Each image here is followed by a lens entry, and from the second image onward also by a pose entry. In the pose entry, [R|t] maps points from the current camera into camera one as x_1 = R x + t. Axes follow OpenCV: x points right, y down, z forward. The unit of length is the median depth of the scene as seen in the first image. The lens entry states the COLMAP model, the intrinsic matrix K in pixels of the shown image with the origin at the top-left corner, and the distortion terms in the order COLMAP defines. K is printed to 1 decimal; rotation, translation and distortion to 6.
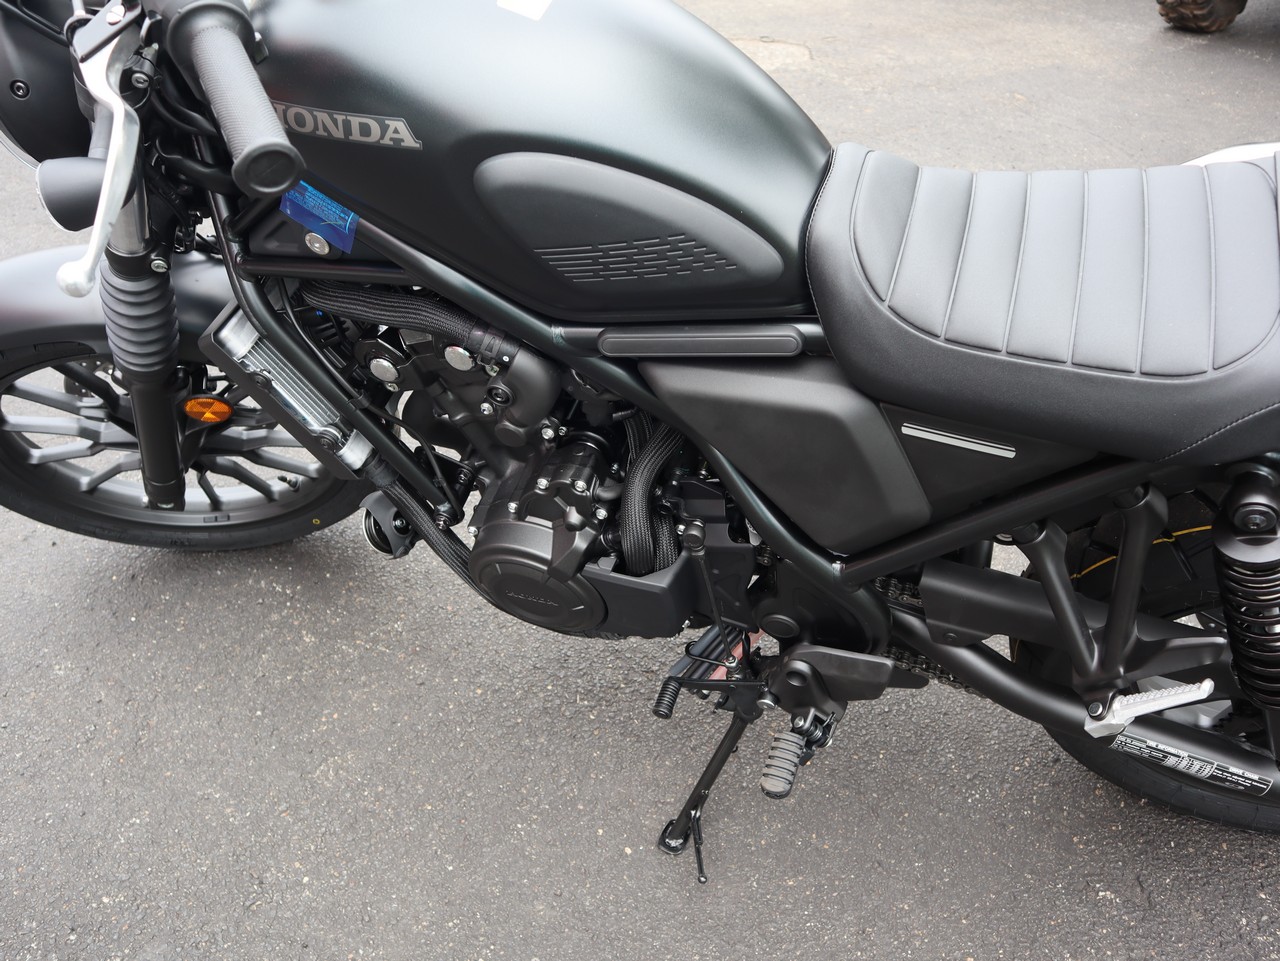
lens RADIAL K [[991.6, 0, 641.6], [0, 991.6, 477.2], [0, 0, 1]] dist [-0.116714, 0.062236]
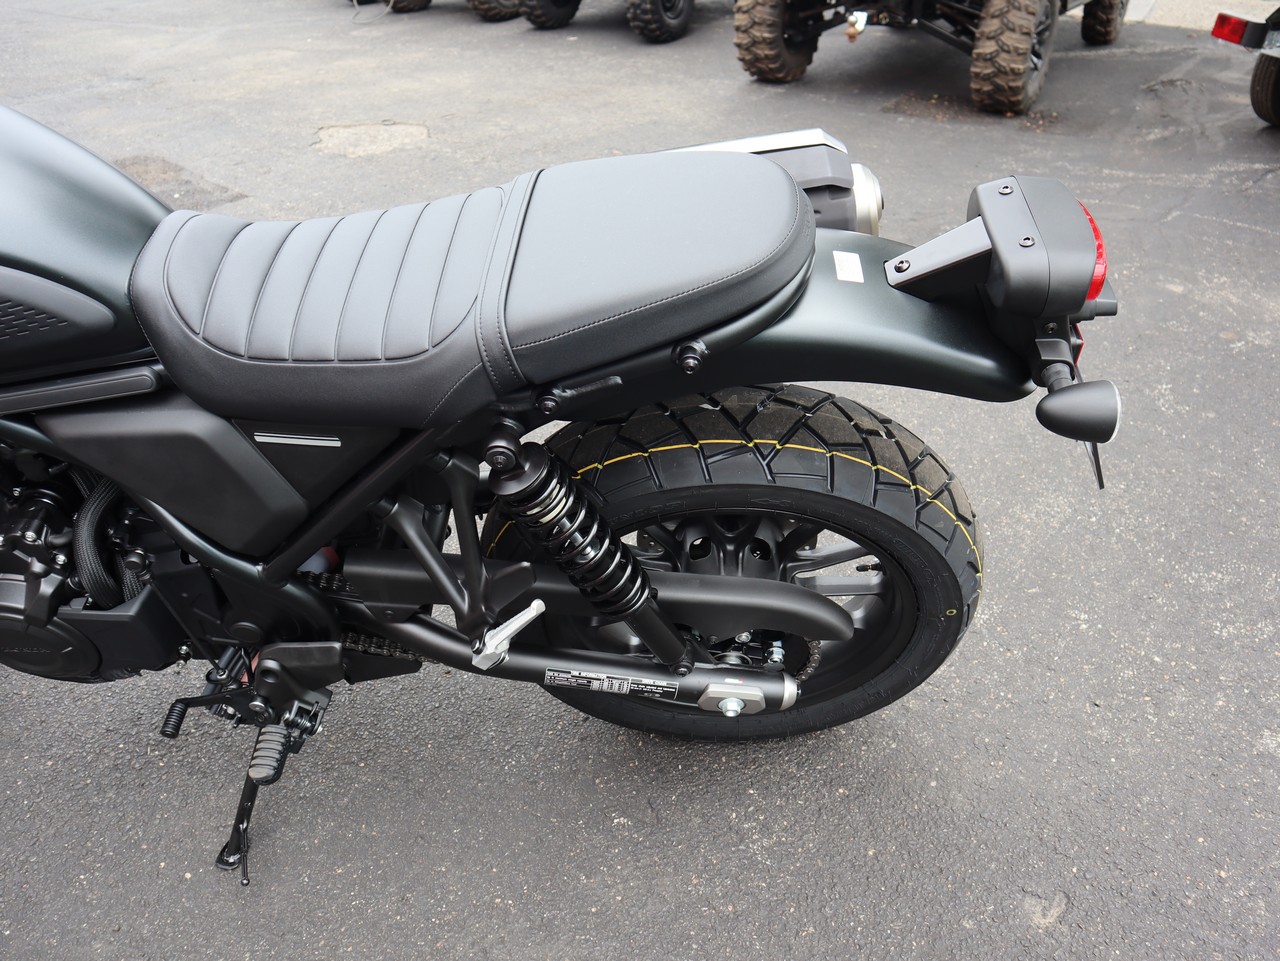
lens RADIAL K [[991.6, 0, 650.8], [0, 991.6, 477.2], [0, 0, 1]] dist [-0.116714, 0.062236]
pose [[0.956381, -0.152497, 0.249158, 0.284884], [0.169727, 0.984269, -0.049068, 0.093374], [-0.237756, 0.089217, 0.967219, -0.174907]]
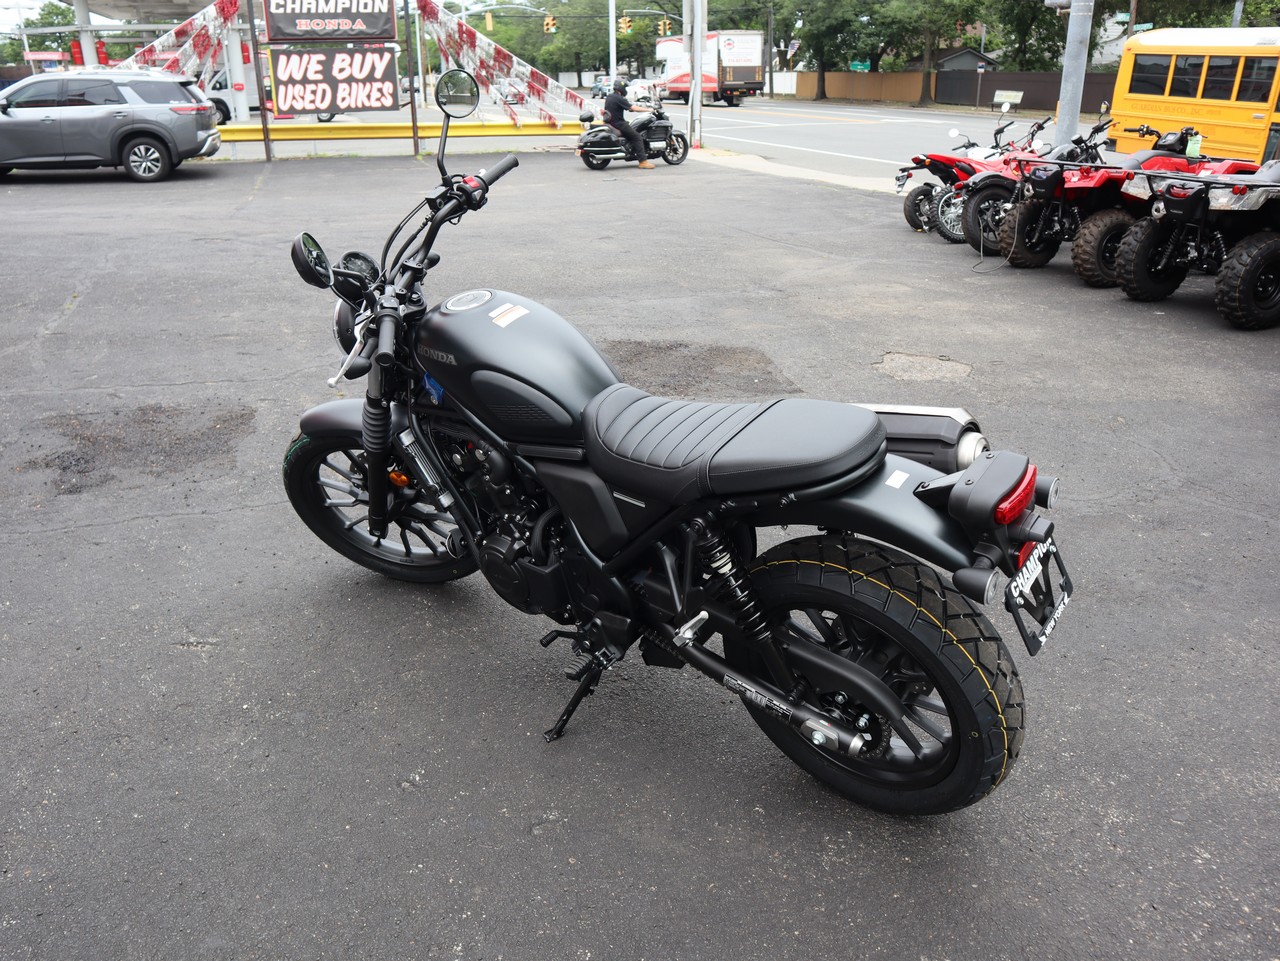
lens RADIAL K [[991.6, 0, 652.4], [0, 991.6, 479.9], [0, 0, 1]] dist [-0.116714, 0.062236]
pose [[0.938424, 0.137735, -0.316843, 0.764793], [-0.220262, 0.945062, -0.241541, 0.332675], [0.266167, 0.296457, 0.917207, -0.844196]]
